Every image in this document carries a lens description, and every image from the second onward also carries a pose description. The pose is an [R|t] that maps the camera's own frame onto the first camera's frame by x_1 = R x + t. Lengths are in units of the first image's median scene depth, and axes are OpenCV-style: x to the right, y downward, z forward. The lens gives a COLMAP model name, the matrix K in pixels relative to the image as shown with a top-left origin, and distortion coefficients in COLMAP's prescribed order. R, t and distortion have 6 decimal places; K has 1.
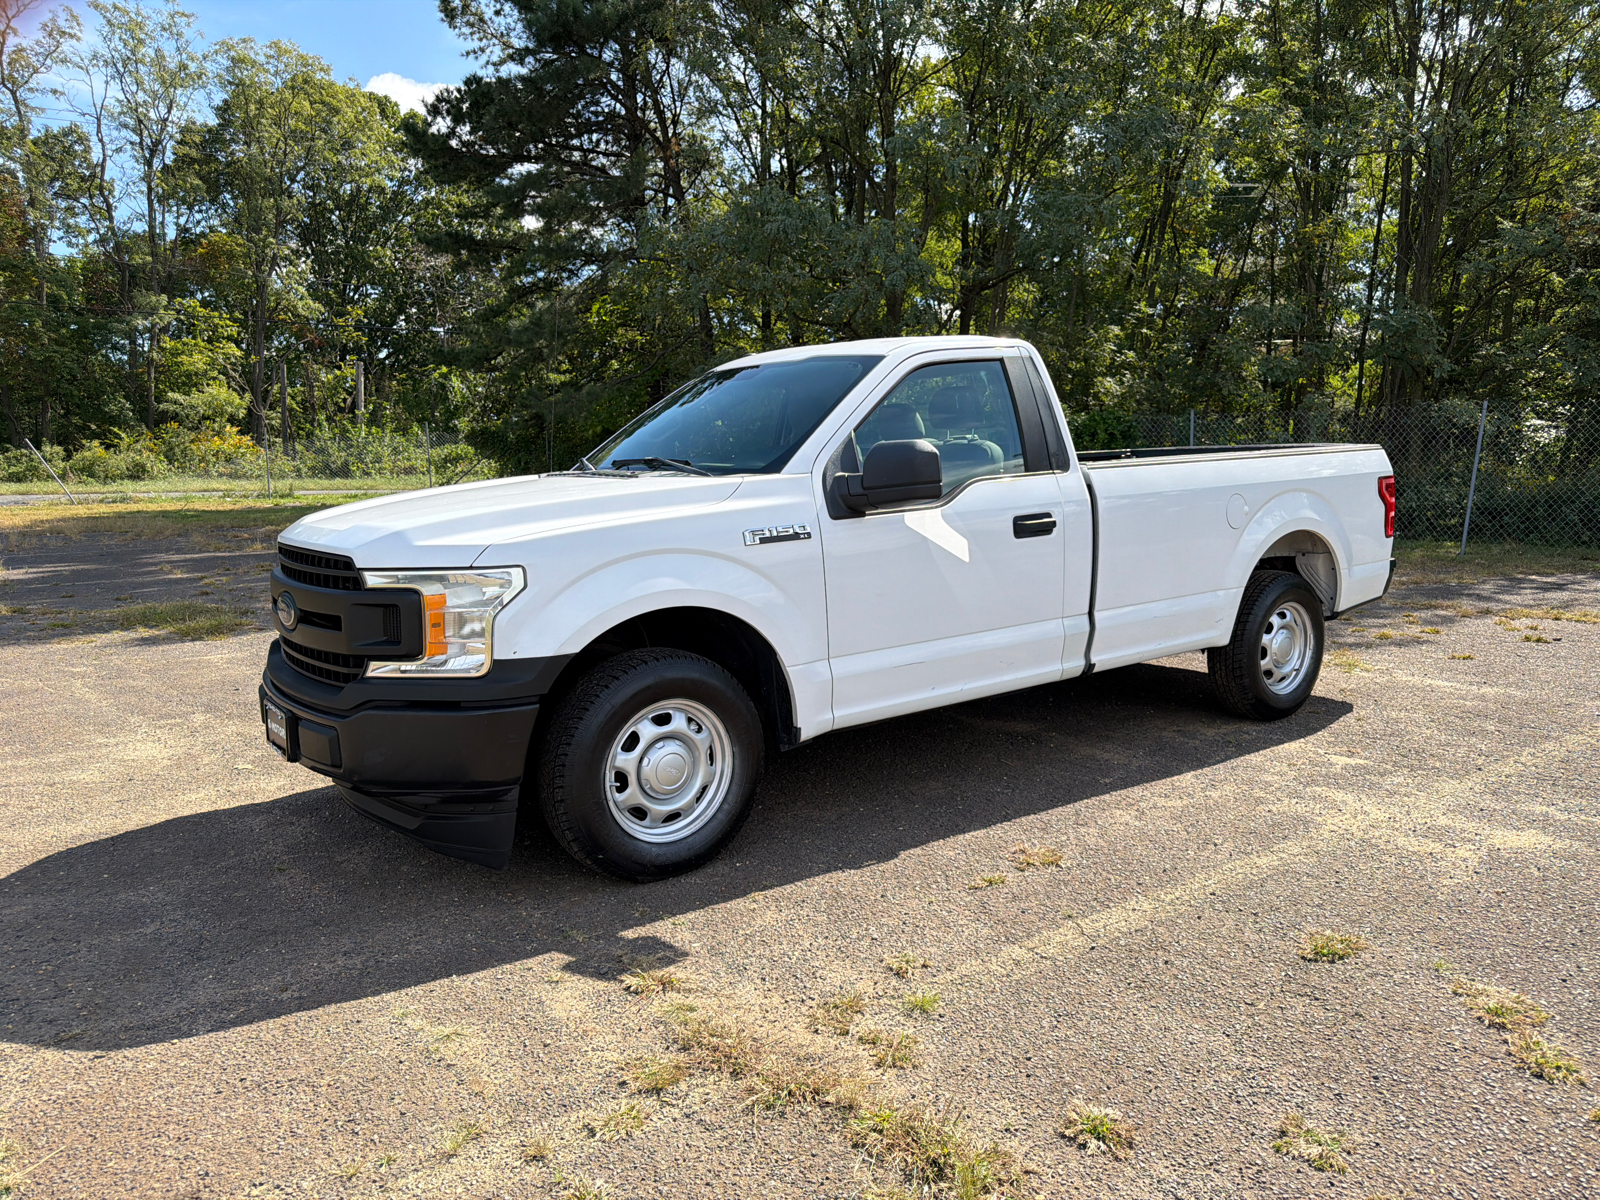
lens RADIAL K [[1130.3, 0, 800.3], [0, 1130.3, 600.3], [0, 0, 1]] dist [0.041042, -0.051516]
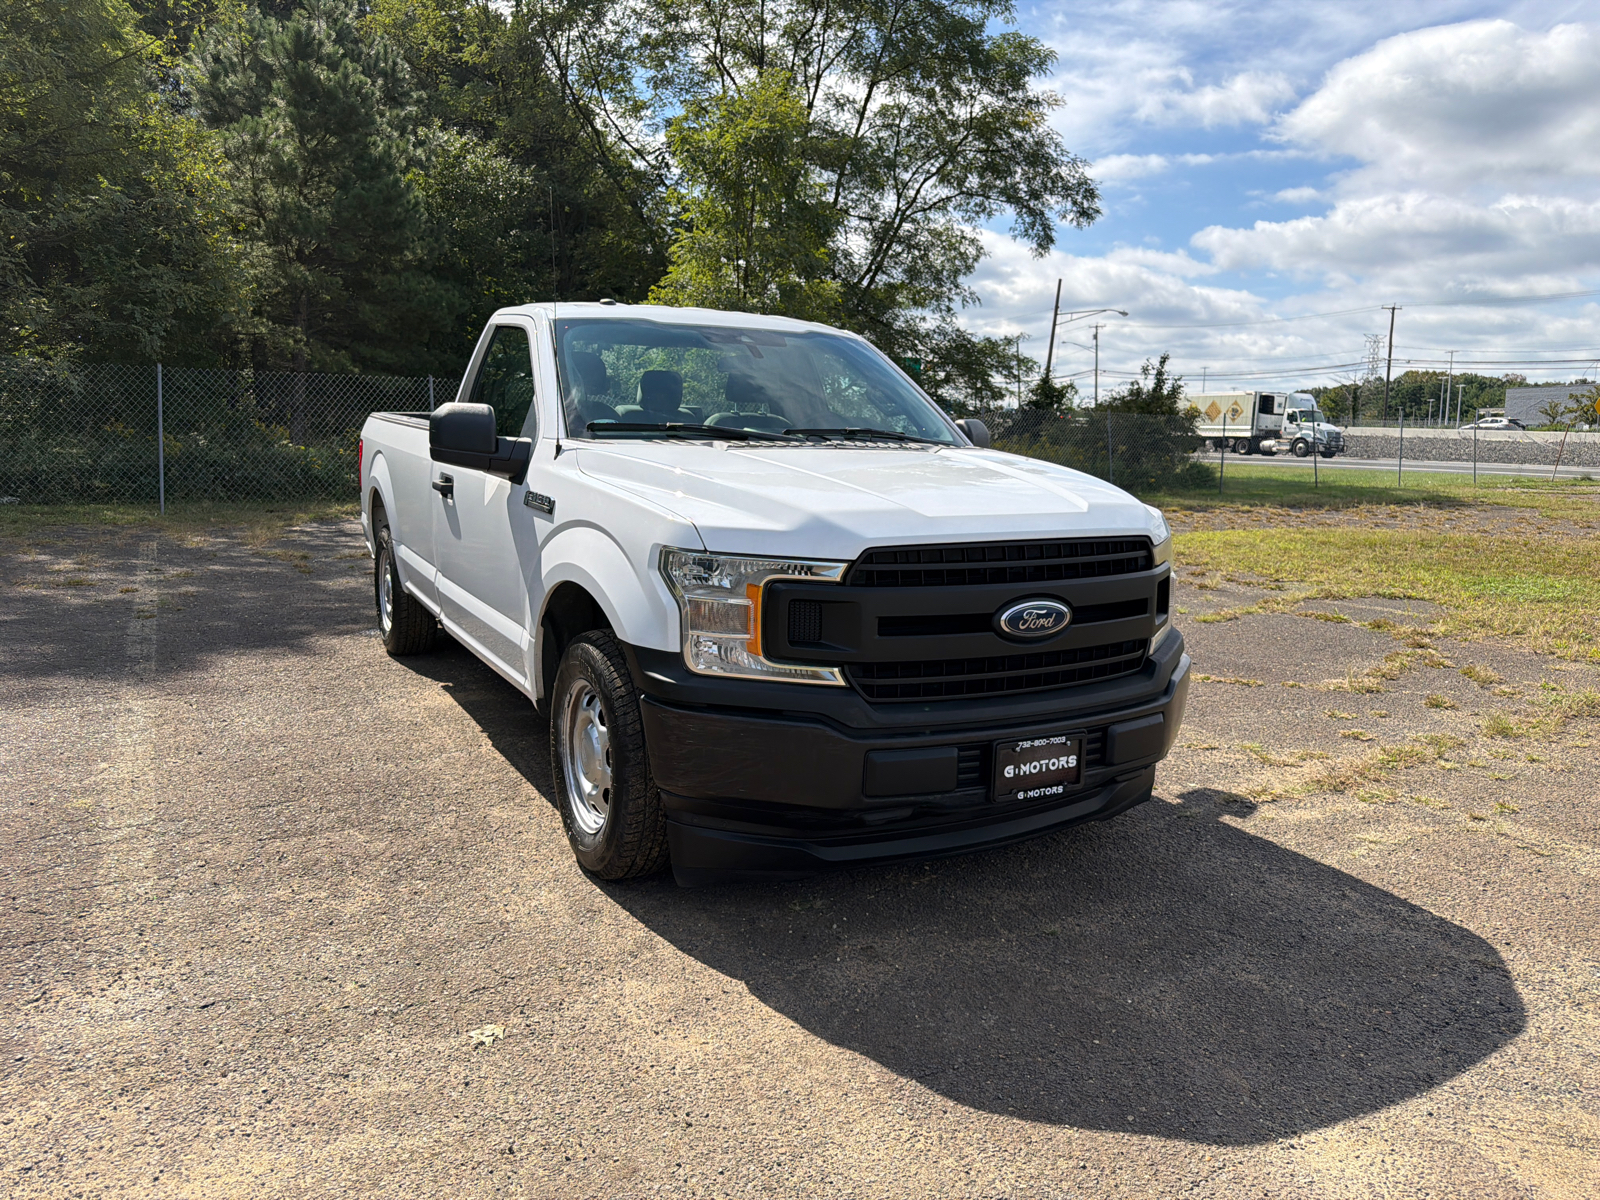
lens RADIAL K [[1141.7, 0, 789.8], [0, 1141.7, 597.5], [0, 0, 1]] dist [0.015029, -0.020633]
pose [[0.134257, -0.134148, 0.981825, -1.210562], [0.101243, 0.987467, 0.121075, -0.115911], [-0.985761, 0.083147, 0.146156, 1.006977]]
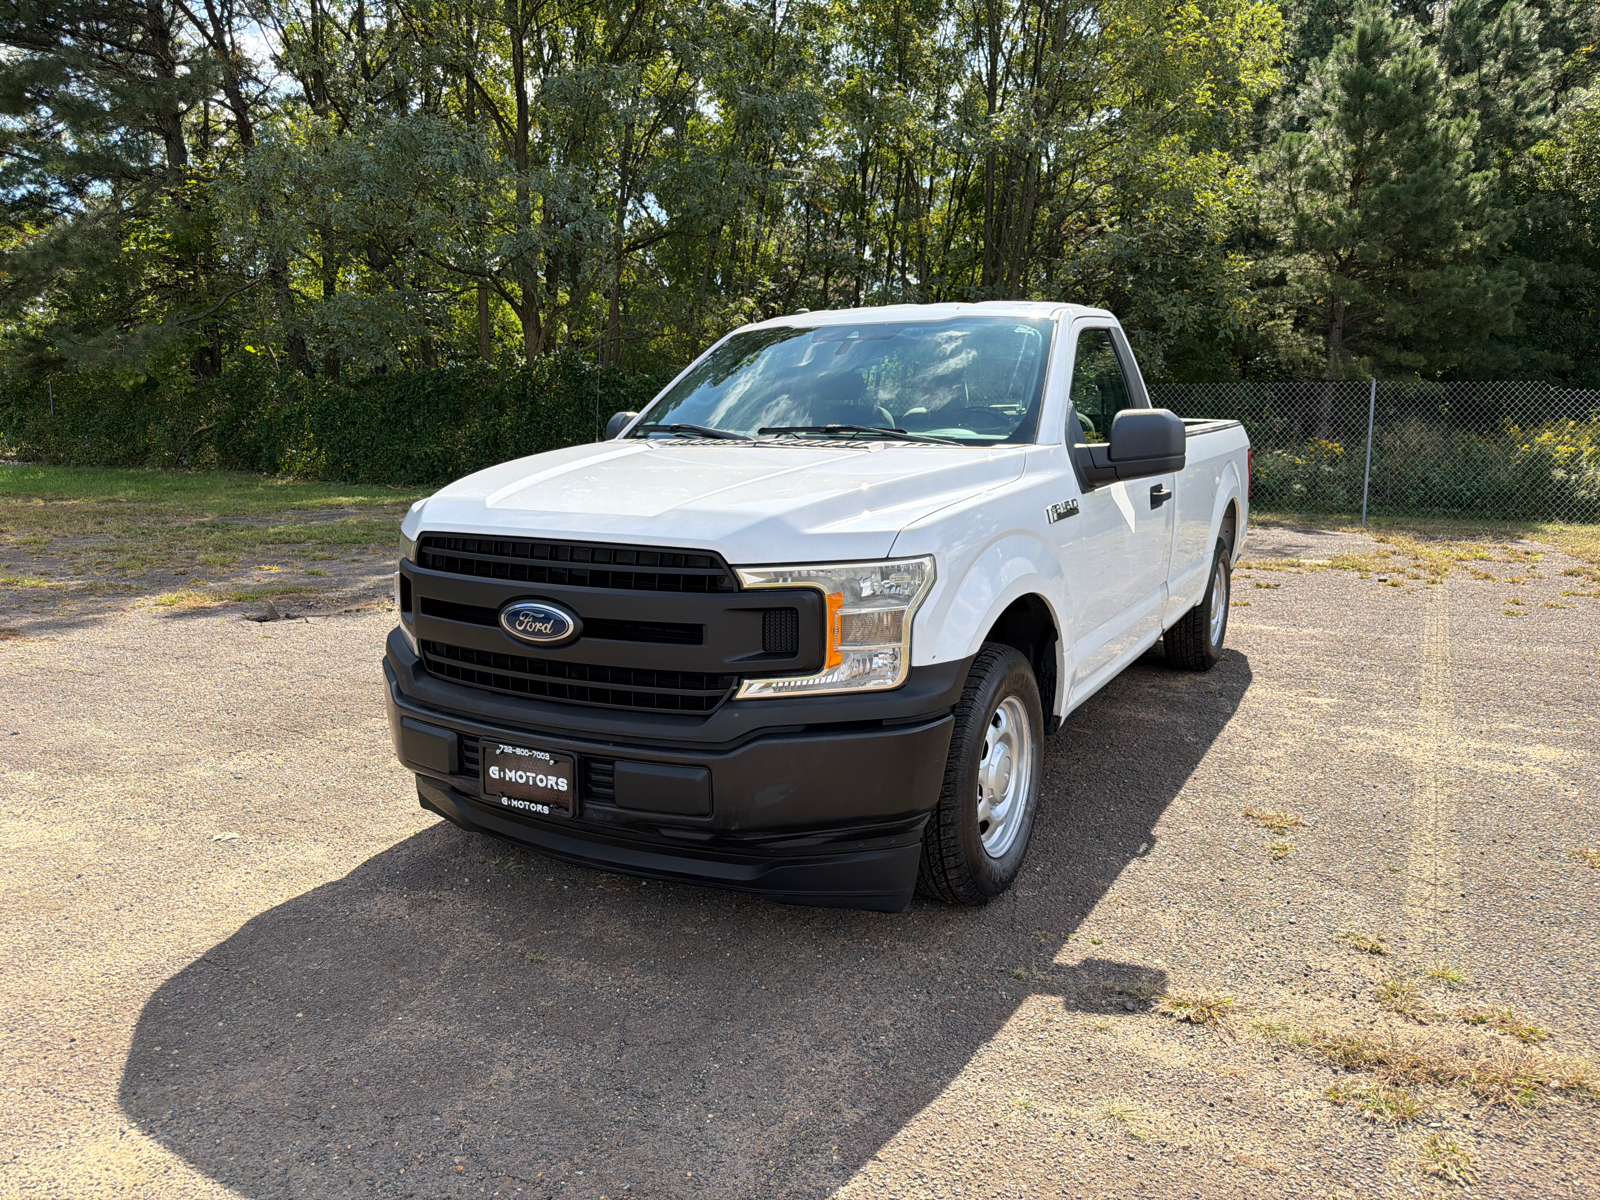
lens RADIAL K [[1141.7, 0, 800.5], [0, 1141.7, 594.2], [0, 0, 1]] dist [0.015029, -0.020633]
pose [[0.909856, -0.047210, 0.412230, -0.579105], [0.037816, 0.998806, 0.030920, -0.025758], [-0.413198, -0.012544, 0.910555, 0.222579]]
